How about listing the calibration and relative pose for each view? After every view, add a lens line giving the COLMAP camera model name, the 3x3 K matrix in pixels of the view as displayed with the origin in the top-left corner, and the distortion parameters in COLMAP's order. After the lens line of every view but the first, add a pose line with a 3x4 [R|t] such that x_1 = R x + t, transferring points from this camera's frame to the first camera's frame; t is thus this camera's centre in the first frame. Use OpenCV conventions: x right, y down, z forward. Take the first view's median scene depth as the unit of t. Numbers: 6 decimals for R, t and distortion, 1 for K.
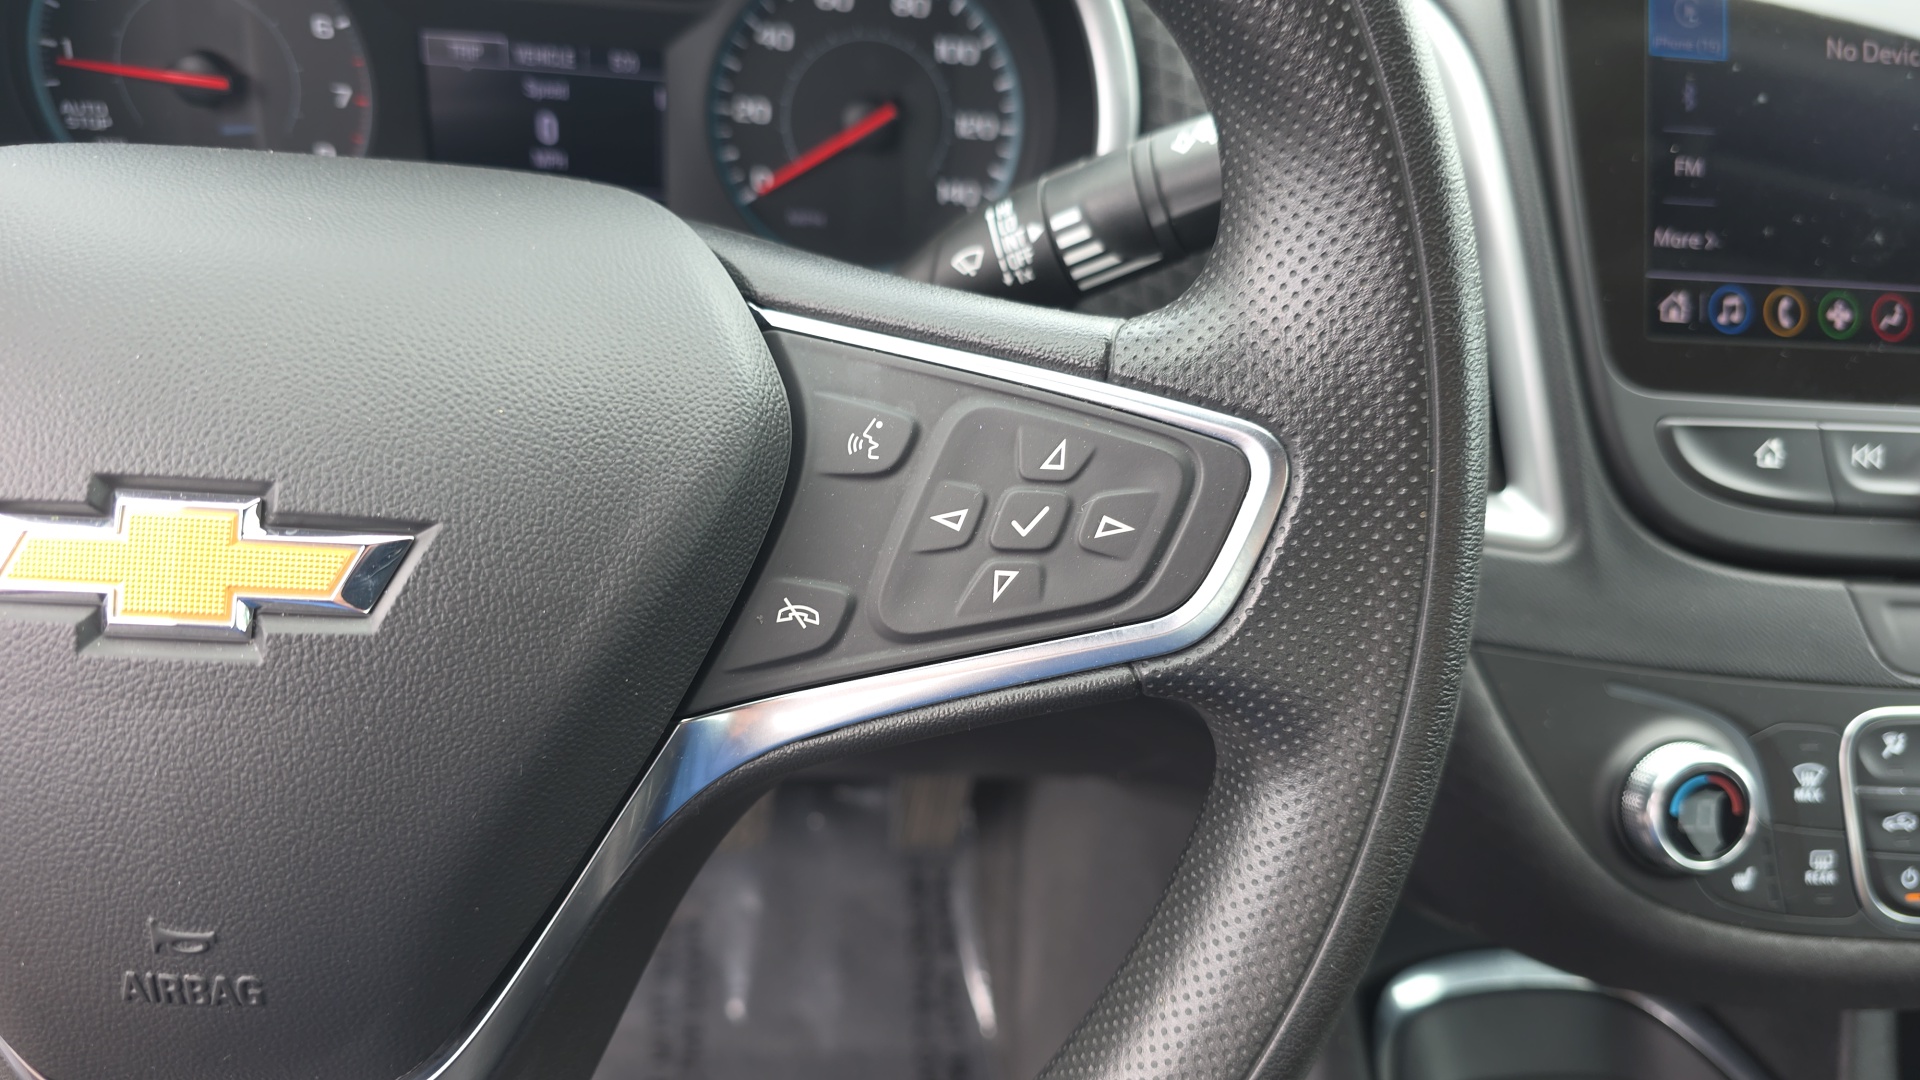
lens RADIAL K [[1377.1, 0, 960.9], [0, 1377.1, 568.0], [0, 0, 1]] dist [0.009350, -0.037140]
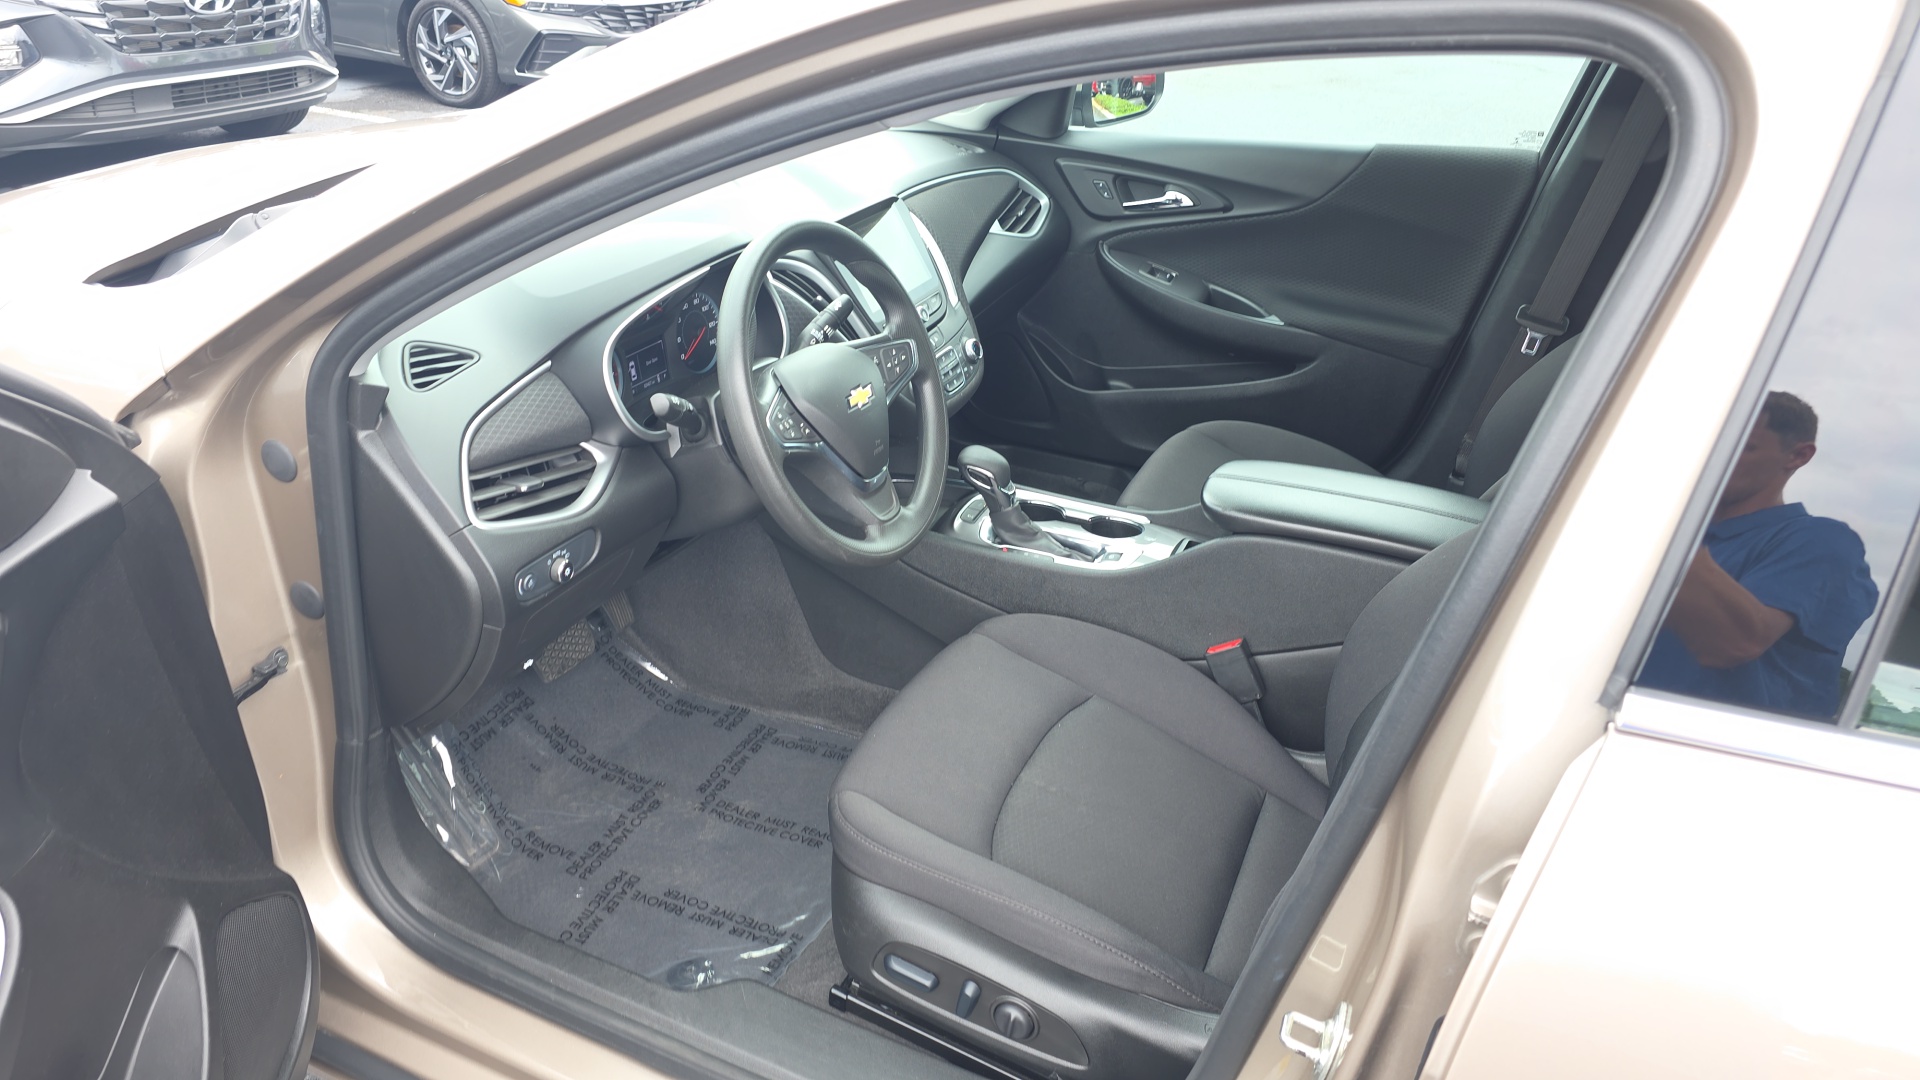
lens RADIAL K [[1256.8, 0, 956.6], [0, 1256.8, 536.5], [0, 0, 1]] dist [0.042399, -0.035479]
pose [[0.499912, -0.466159, 0.729920, -3.646156], [0.468756, 0.854308, 0.224554, -0.416009], [-0.728255, 0.229897, 0.645594, -2.384524]]
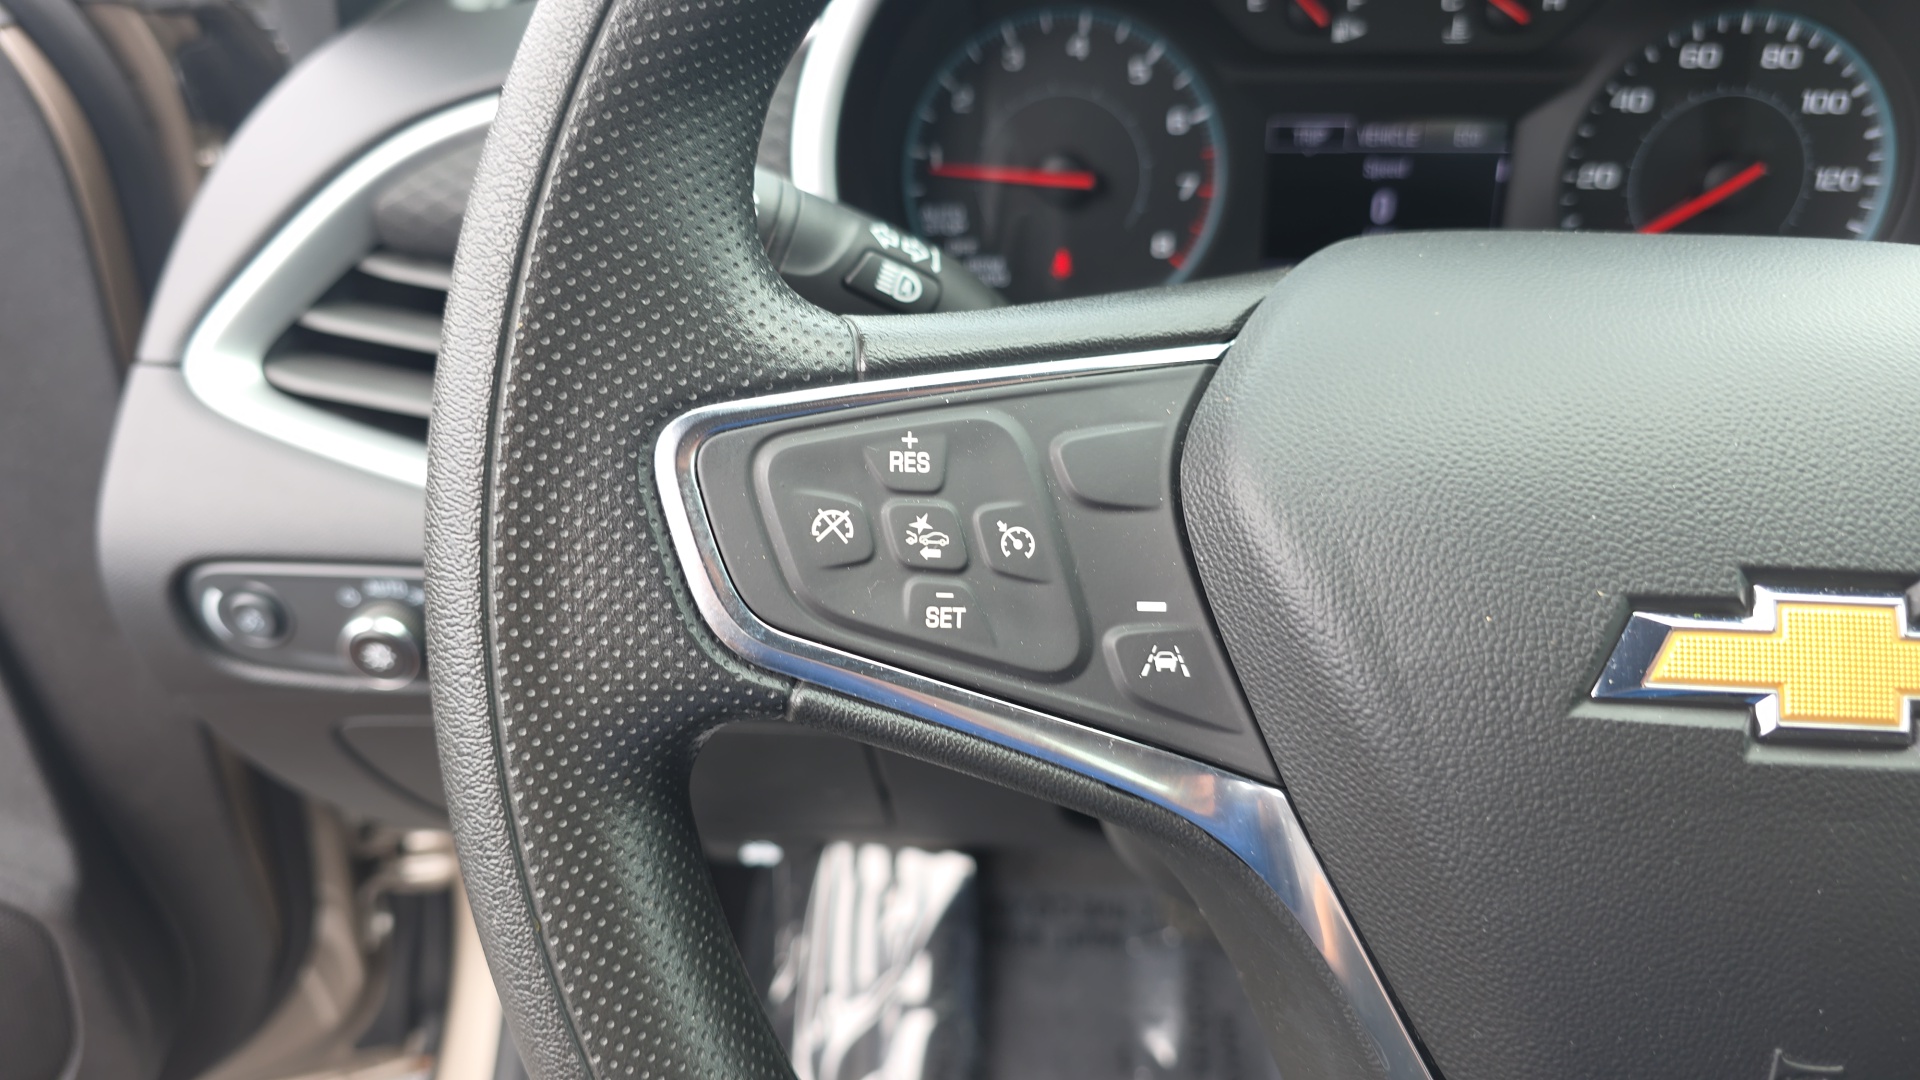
lens RADIAL K [[1381.2, 0, 967.8], [0, 1381.2, 546.4], [0, 0, 1]] dist [0.002920, -0.033201]
pose [[0.981823, -0.016802, -0.189054, -0.583019], [0.003787, 0.997610, -0.068992, -0.012331], [0.189761, 0.067022, 0.979540, -0.016956]]
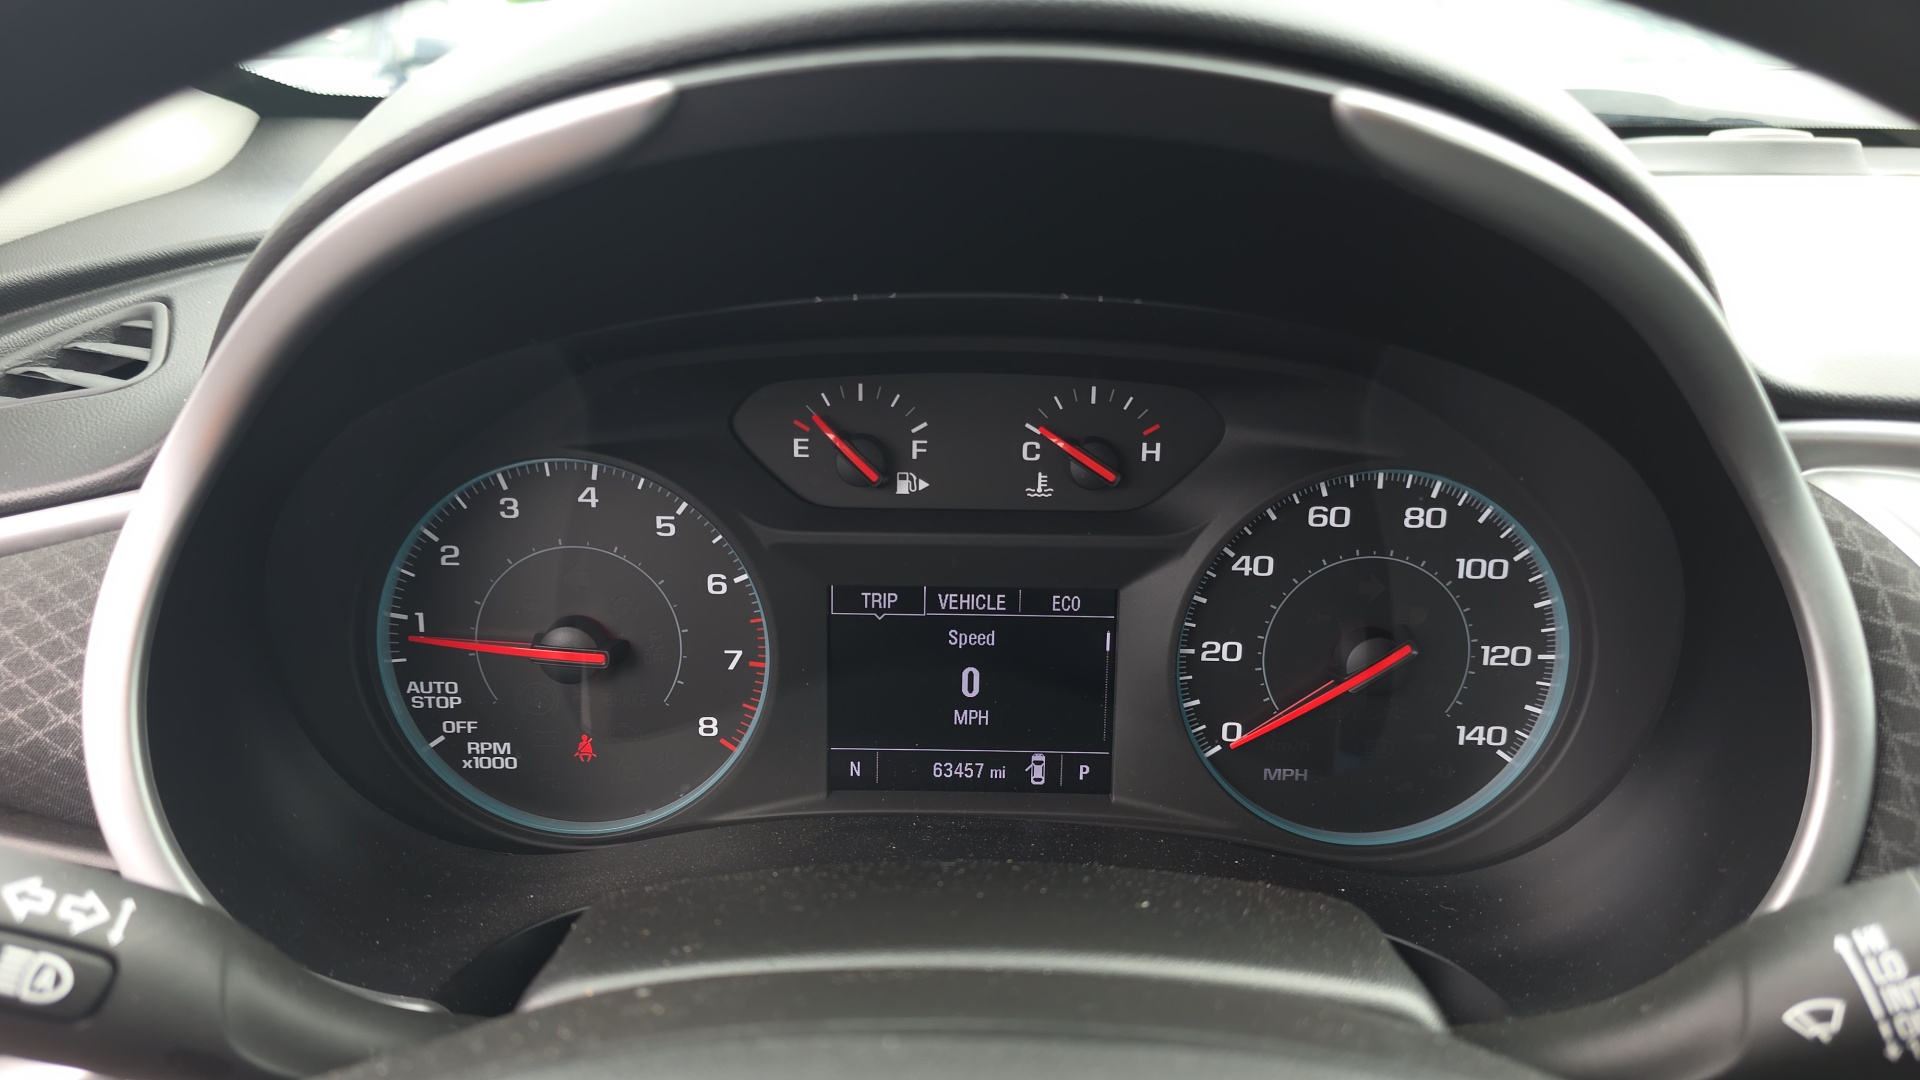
lens RADIAL K [[1359.3, 0, 947.4], [0, 1359.3, 567.3], [0, 0, 1]] dist [0.044557, -0.054615]
pose [[0.992402, -0.043460, -0.115107, -0.311611], [0.016027, 0.973230, -0.229275, -0.287000], [0.121990, 0.225688, 0.966531, 0.291306]]
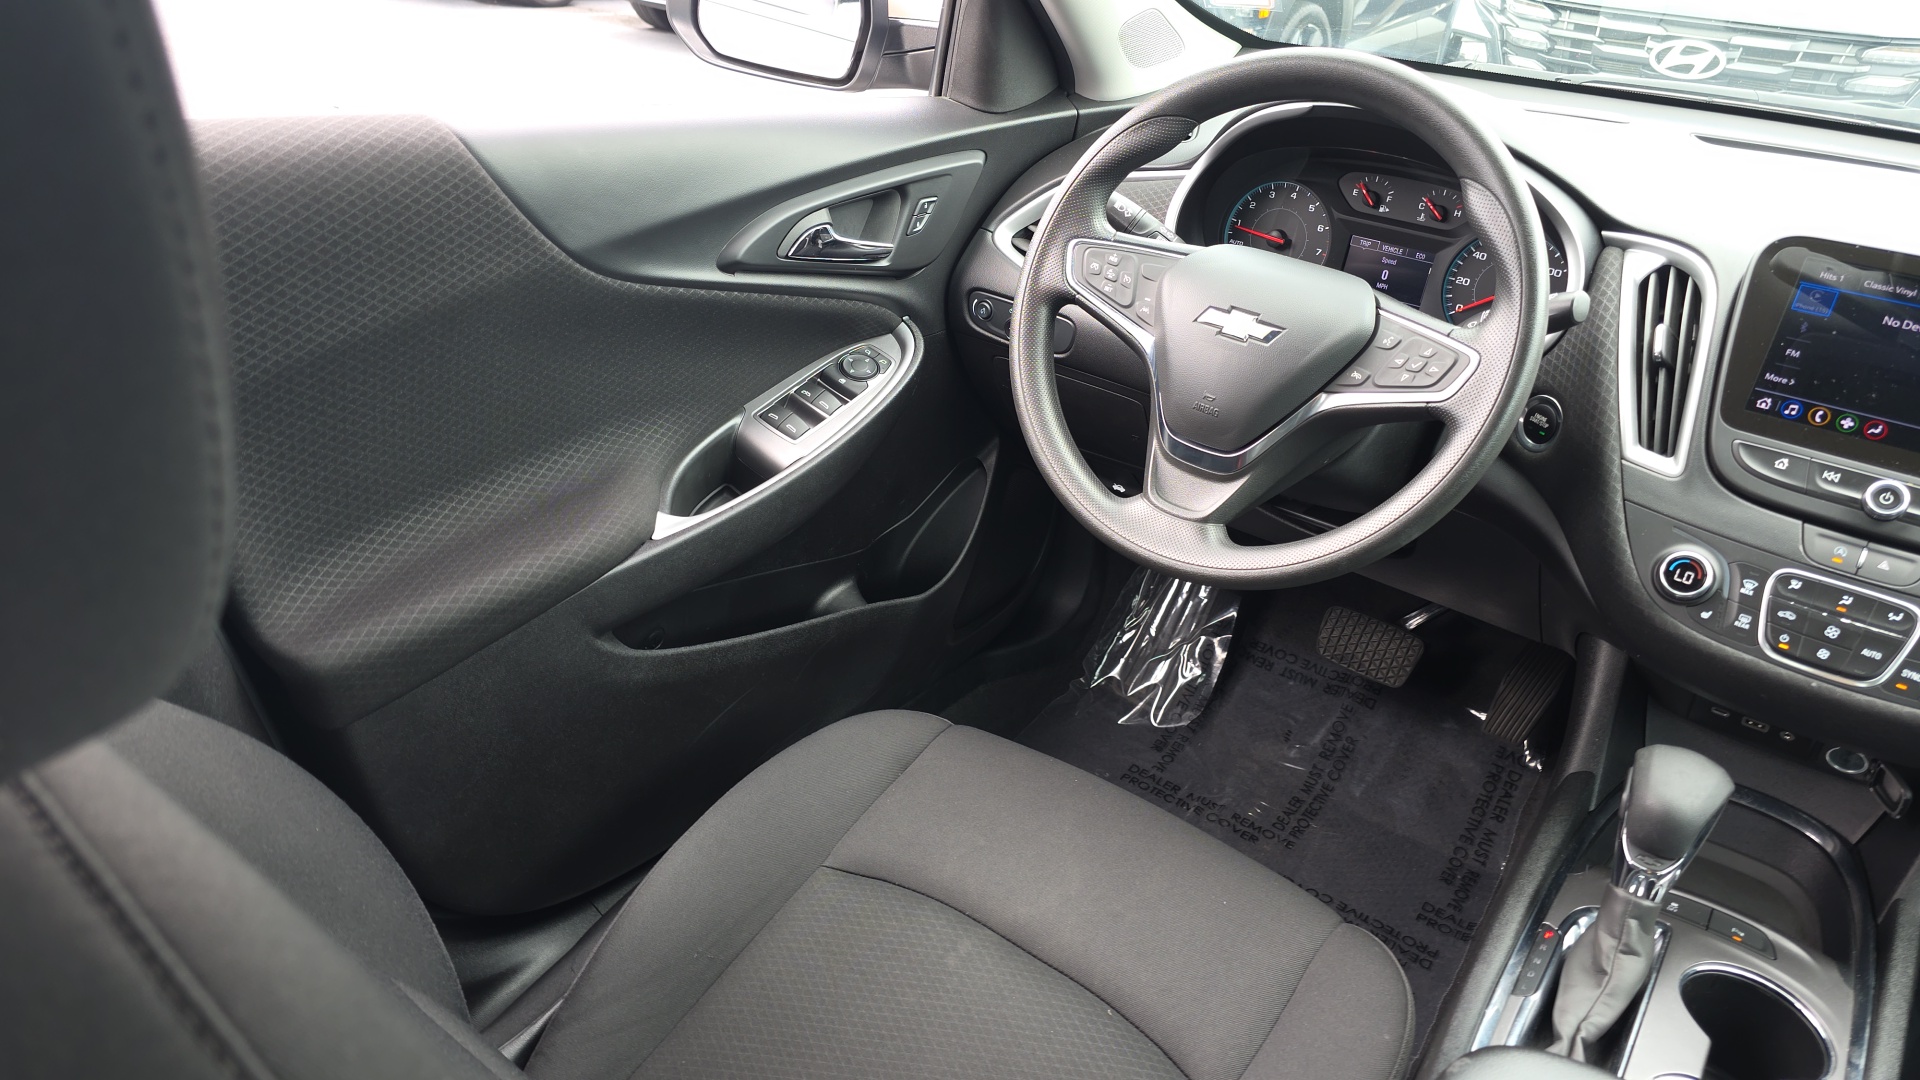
lens RADIAL K [[1284.9, 0, 946.6], [0, 1284.9, 533.5], [0, 0, 1]] dist [0.056313, -0.053565]
pose [[0.738185, 0.283146, -0.612300, 1.092774], [-0.367136, 0.930083, -0.012518, 0.717360], [0.565945, 0.234037, 0.790527, -1.970266]]
